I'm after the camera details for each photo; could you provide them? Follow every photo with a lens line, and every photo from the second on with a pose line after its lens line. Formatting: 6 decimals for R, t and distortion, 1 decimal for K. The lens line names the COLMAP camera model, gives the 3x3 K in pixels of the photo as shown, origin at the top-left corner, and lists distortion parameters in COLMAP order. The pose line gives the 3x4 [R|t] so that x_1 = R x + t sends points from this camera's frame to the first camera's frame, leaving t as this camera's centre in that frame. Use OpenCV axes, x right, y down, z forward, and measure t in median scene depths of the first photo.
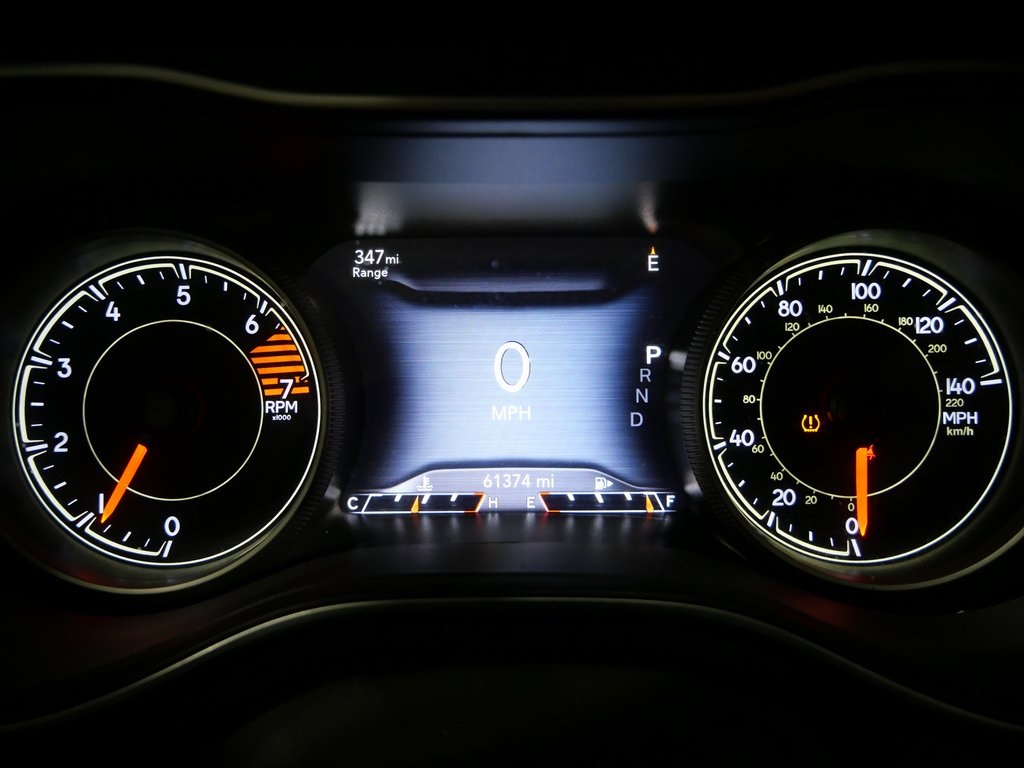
lens RADIAL K [[881.3, 0, 512.0], [0, 881.3, 384.0], [0, 0, 1]] dist [-0.001969, -0.001424]
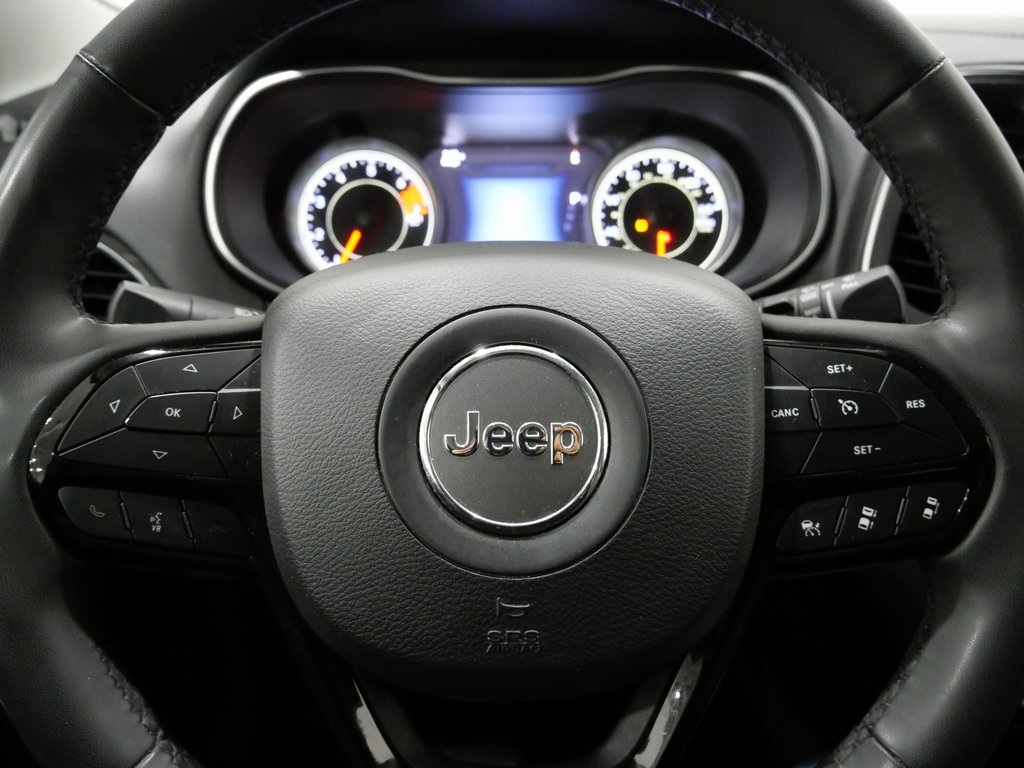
lens RADIAL K [[725.3, 0, 512.0], [0, 725.3, 384.0], [0, 0, 1]] dist [-0.035267, 0.004887]
pose [[0.999992, -0.000435, -0.003959, 0.004558], [0.000647, 0.998564, 0.053573, 0.360001], [0.003930, -0.053575, 0.998556, -0.931701]]
